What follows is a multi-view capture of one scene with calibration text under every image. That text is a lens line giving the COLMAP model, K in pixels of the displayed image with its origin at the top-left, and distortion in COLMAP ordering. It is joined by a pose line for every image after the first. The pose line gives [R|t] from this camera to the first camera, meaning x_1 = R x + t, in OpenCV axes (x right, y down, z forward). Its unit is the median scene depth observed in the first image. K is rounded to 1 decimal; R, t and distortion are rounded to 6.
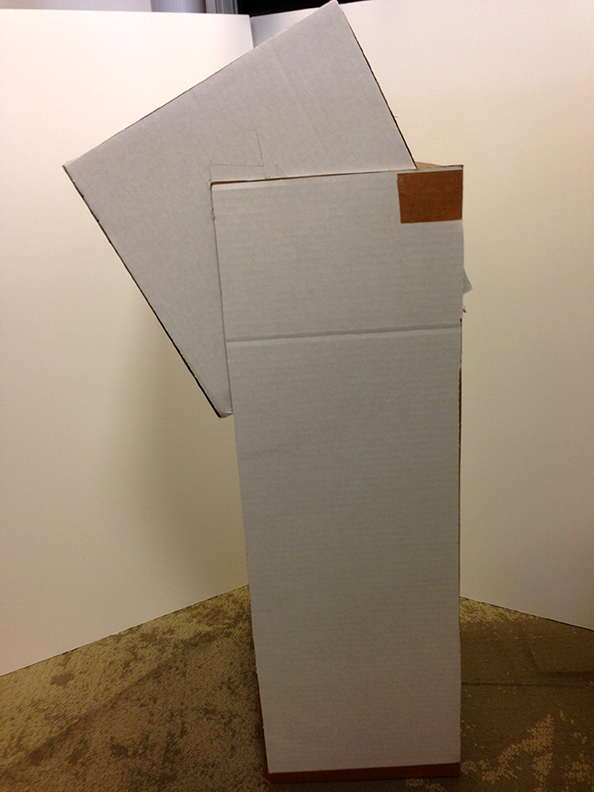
lens RADIAL K [[713.7, 0, 297.0], [0, 713.7, 396.0], [0, 0, 1]] dist [0.168310, -0.285025]
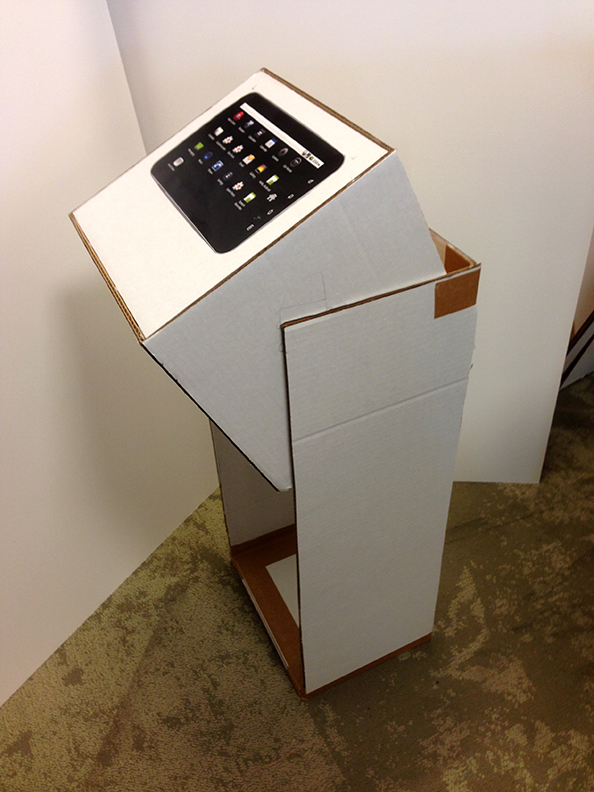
lens RADIAL K [[713.7, 0, 297.0], [0, 713.7, 396.0], [0, 0, 1]] dist [0.168310, -0.285025]
pose [[0.898600, -0.259587, 0.353741, -0.336459], [0.124608, 0.923999, 0.361523, -0.390871], [-0.420702, -0.280786, 0.862652, 0.050951]]
